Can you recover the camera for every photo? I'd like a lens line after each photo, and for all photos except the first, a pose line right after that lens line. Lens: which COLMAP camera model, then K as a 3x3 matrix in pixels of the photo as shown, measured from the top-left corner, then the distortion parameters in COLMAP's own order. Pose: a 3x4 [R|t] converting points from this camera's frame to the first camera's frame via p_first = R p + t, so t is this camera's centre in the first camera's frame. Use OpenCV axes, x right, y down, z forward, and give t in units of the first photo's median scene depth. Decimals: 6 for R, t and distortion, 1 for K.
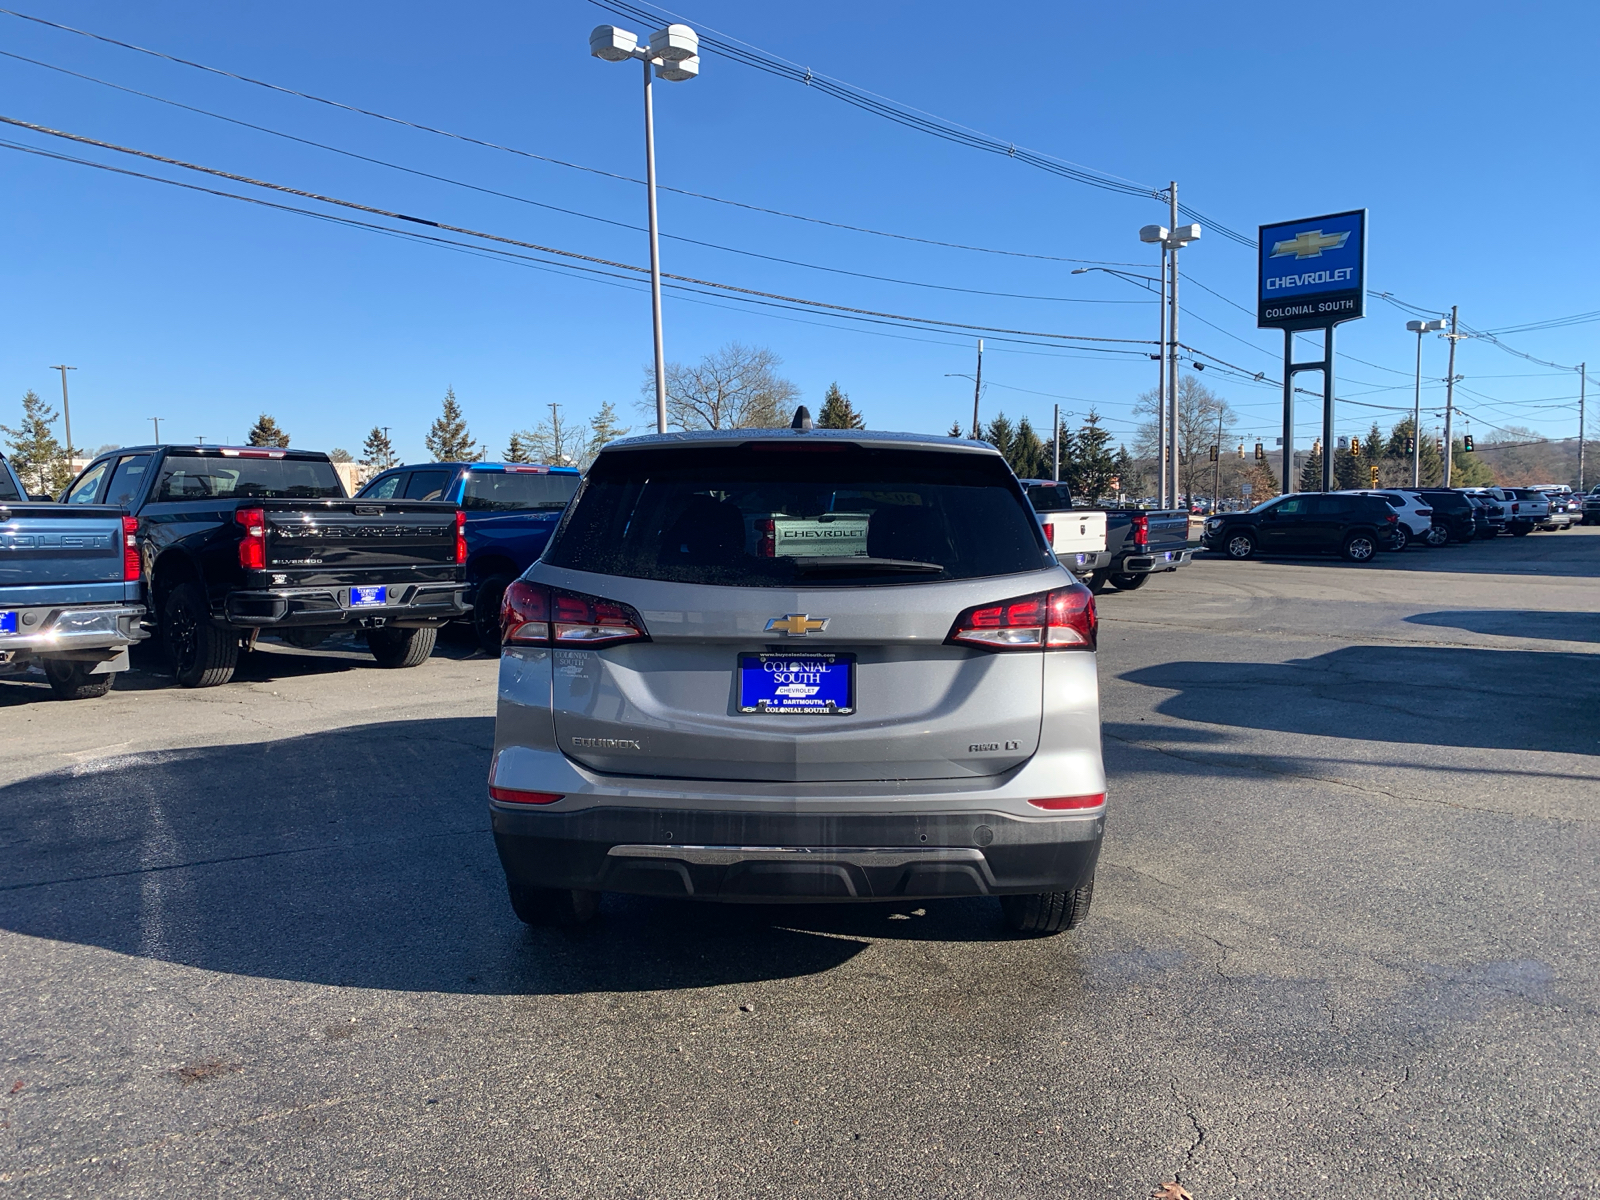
lens RADIAL K [[1230.6, 0, 802.9], [0, 1230.6, 611.4], [0, 0, 1]] dist [0.029834, -0.046534]
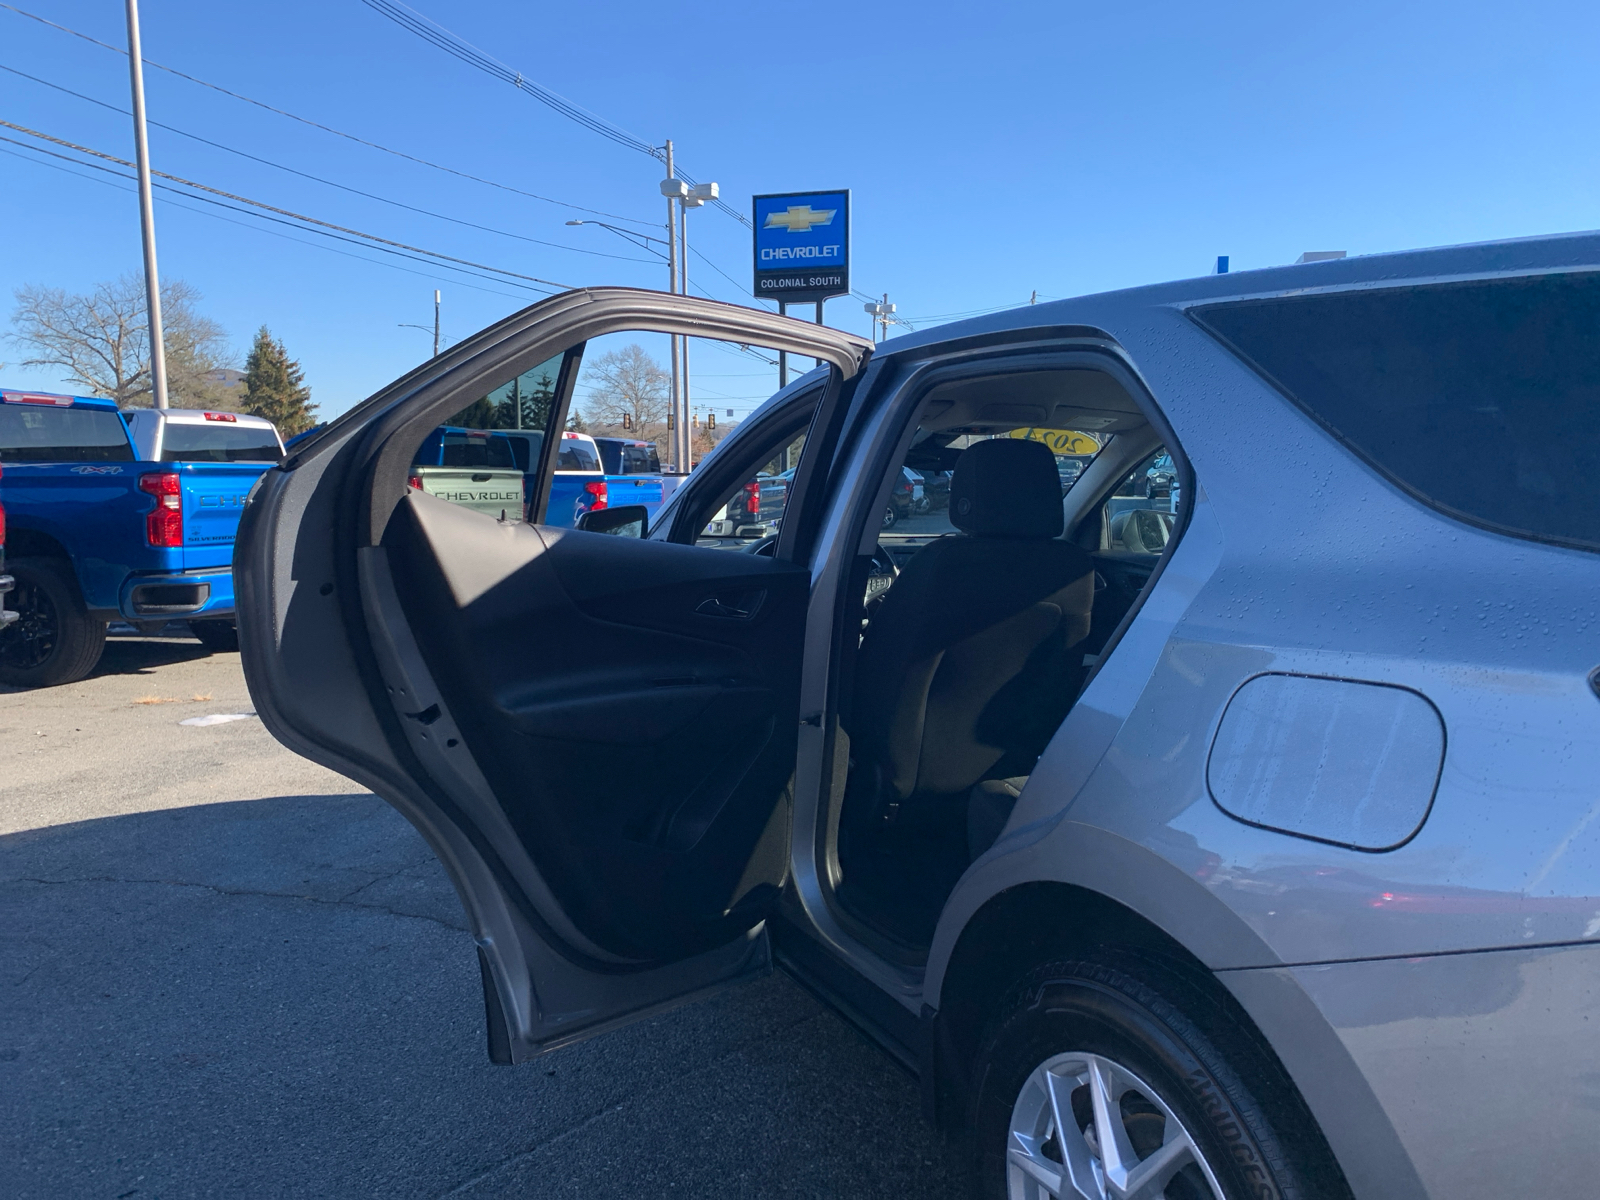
lens RADIAL K [[1230.6, 0, 783.9], [0, 1230.6, 601.8], [0, 0, 1]] dist [0.029834, -0.046534]
pose [[0.903498, -0.028773, 0.427625, -0.109697], [0.020048, 0.999489, 0.024892, -0.010072], [-0.428123, -0.013917, 0.903614, 0.164933]]
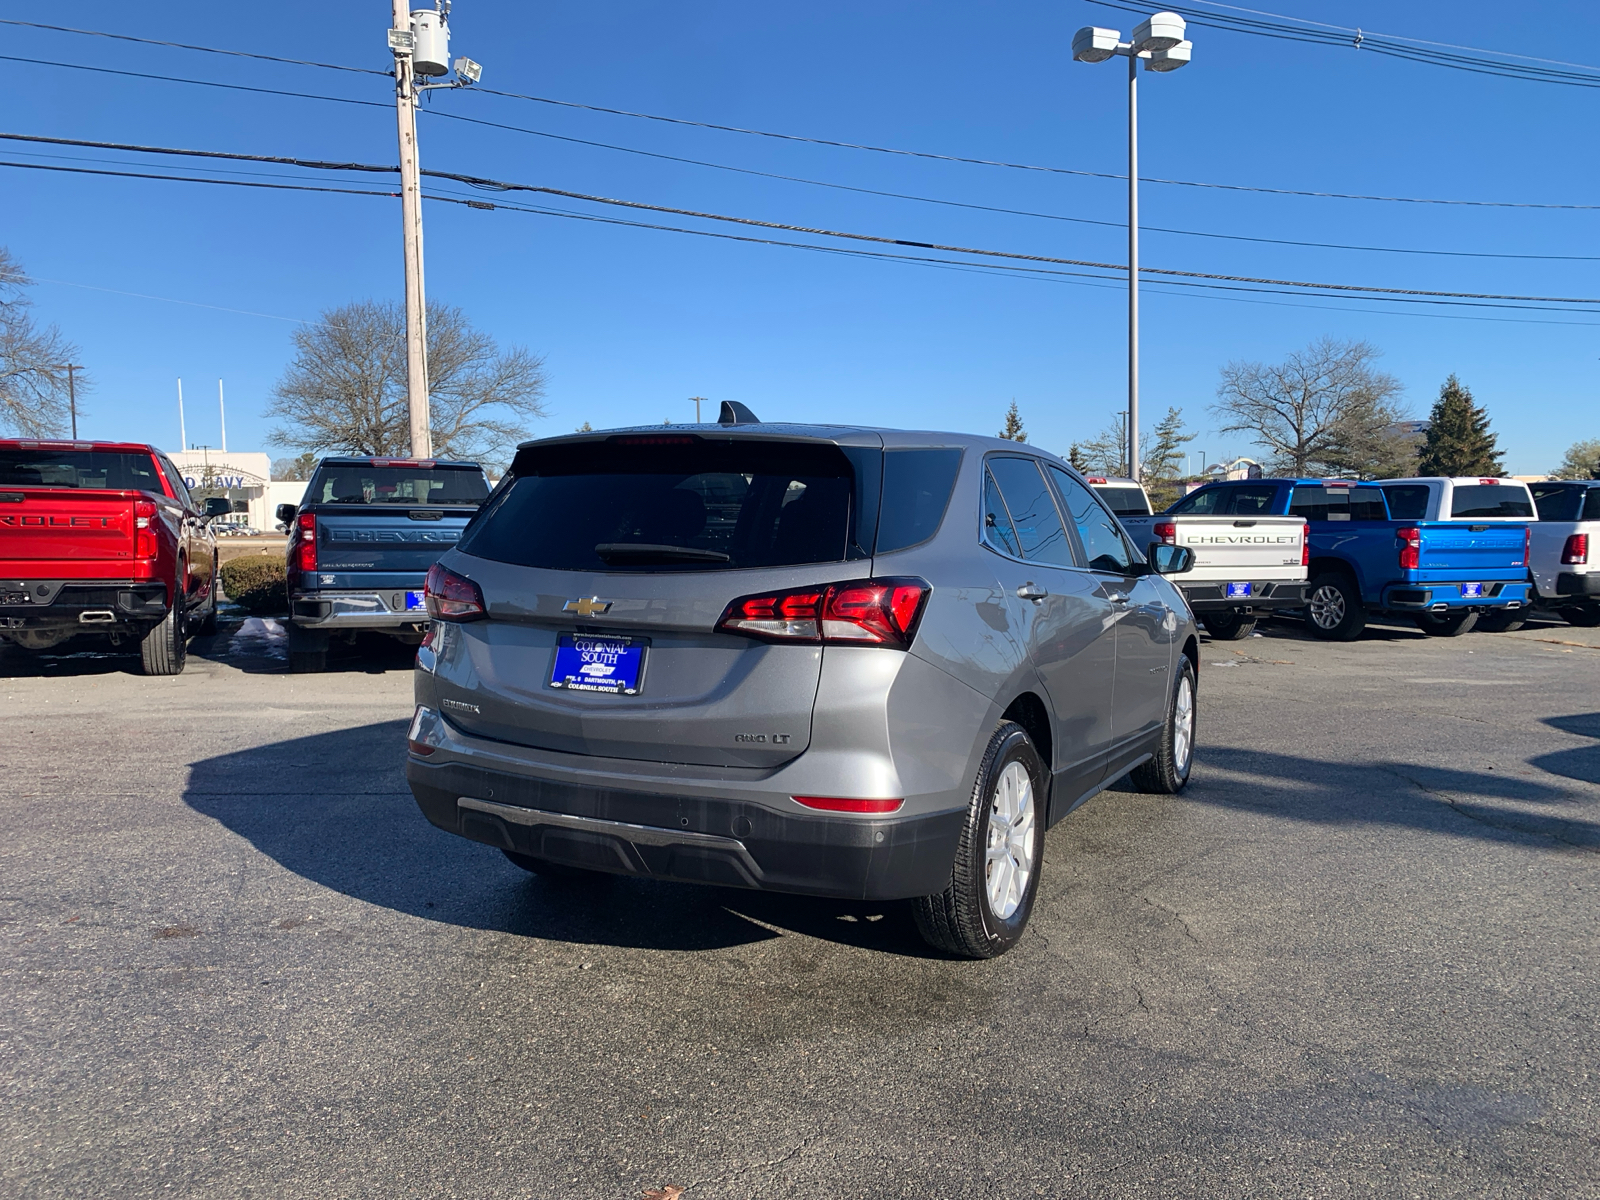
lens RADIAL K [[1230.6, 0, 776.8], [0, 1230.6, 600.1], [0, 0, 1]] dist [0.029834, -0.046534]
pose [[0.880980, 0.034512, -0.471893, 0.114278], [-0.042615, 0.999070, -0.006492, 0.000860], [0.471230, 0.025829, 0.881632, 0.024322]]
